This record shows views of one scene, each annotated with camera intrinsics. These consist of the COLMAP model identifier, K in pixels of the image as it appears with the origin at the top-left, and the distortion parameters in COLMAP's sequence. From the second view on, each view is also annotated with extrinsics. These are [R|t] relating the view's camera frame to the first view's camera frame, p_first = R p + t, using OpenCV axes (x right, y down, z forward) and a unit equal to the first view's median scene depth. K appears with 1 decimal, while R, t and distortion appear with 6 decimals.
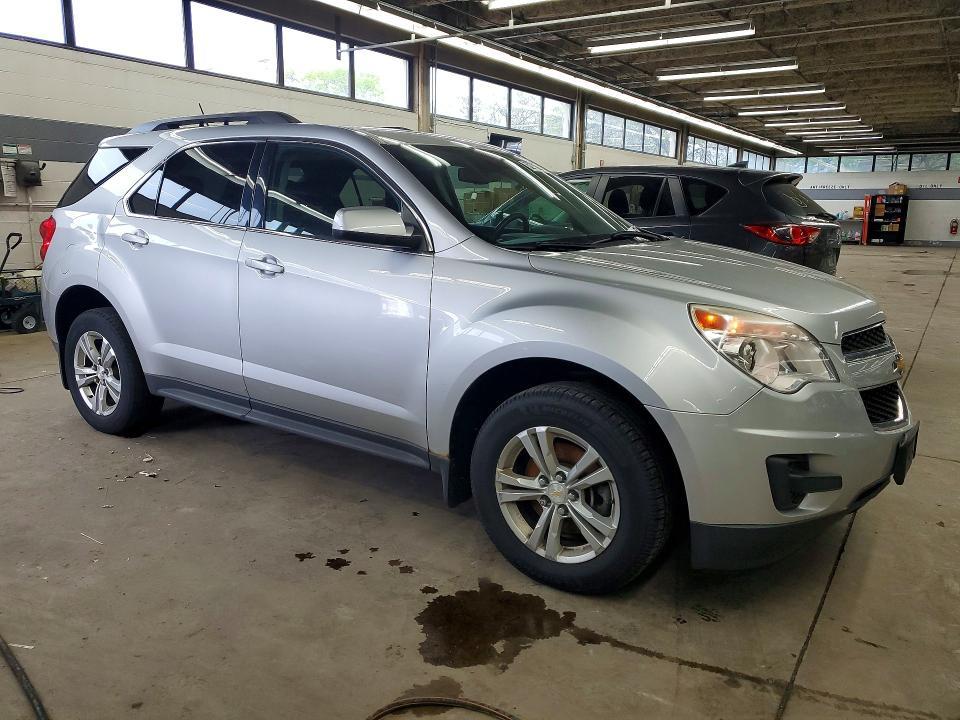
lens RADIAL K [[750.5, 0, 473.5], [0, 750.5, 366.5], [0, 0, 1]] dist [0.018120, 0.006276]
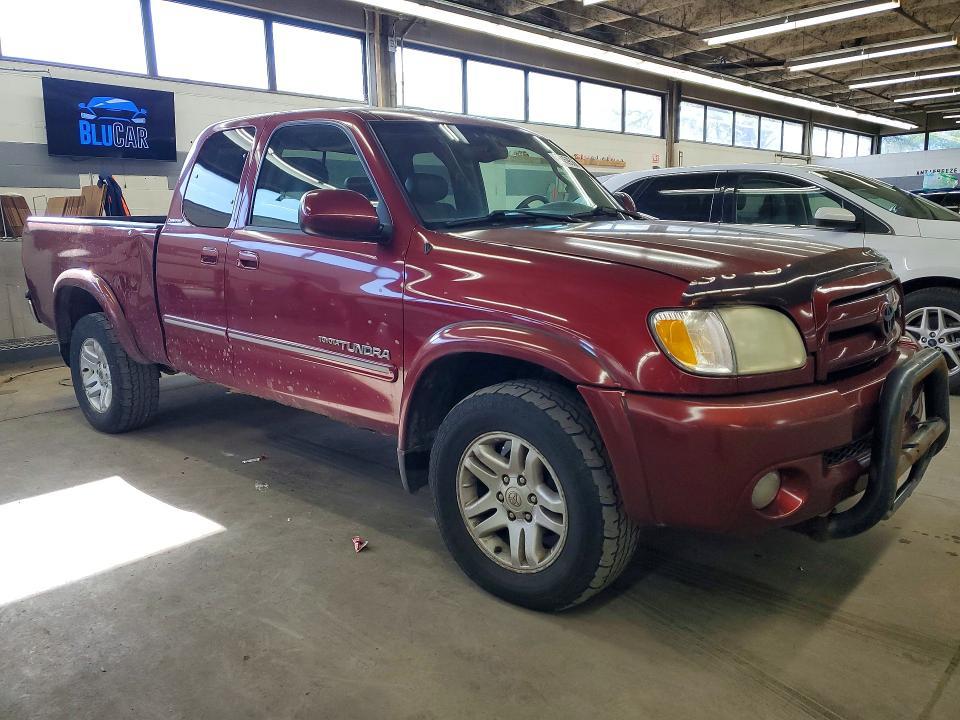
lens RADIAL K [[741.1, 0, 482.9], [0, 741.1, 357.6], [0, 0, 1]] dist [0.035007, -0.027010]
pose [[0.983783, -0.005244, -0.179285, 0.085279], [0.000691, 0.999676, -0.025448, -0.027735], [0.179361, 0.024911, 0.983468, 0.132206]]
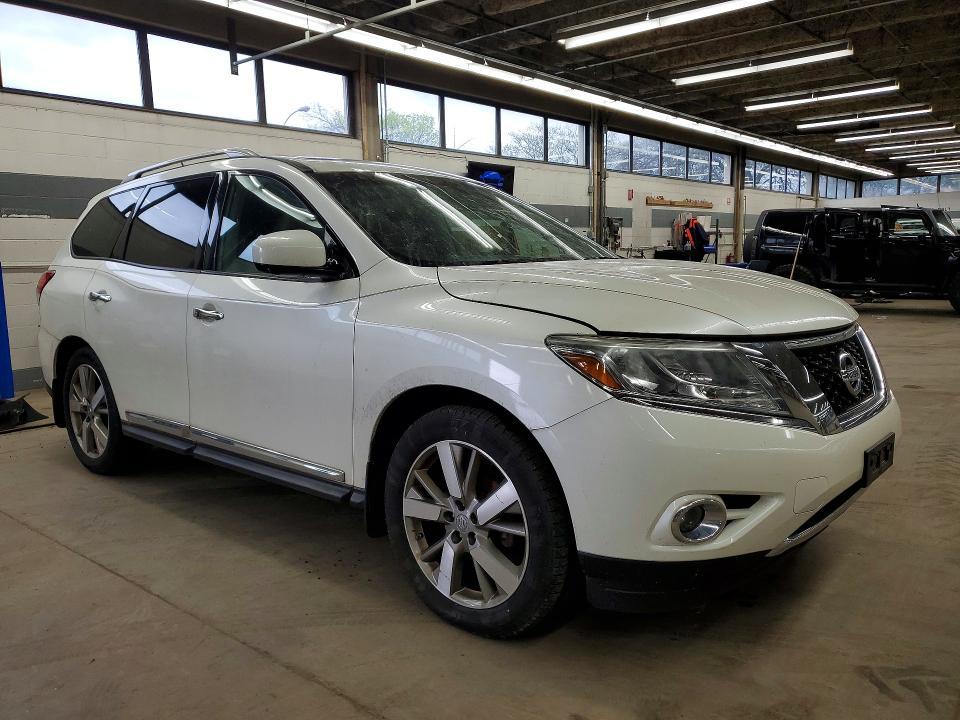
lens RADIAL K [[741.1, 0, 479.1], [0, 741.1, 391.3], [0, 0, 1]] dist [0.035007, -0.027010]
pose [[0.992820, -0.013408, -0.118862, 0.112773], [0.010915, 0.999707, -0.021608, -0.034954], [0.119117, 0.020155, 0.992676, 0.170554]]
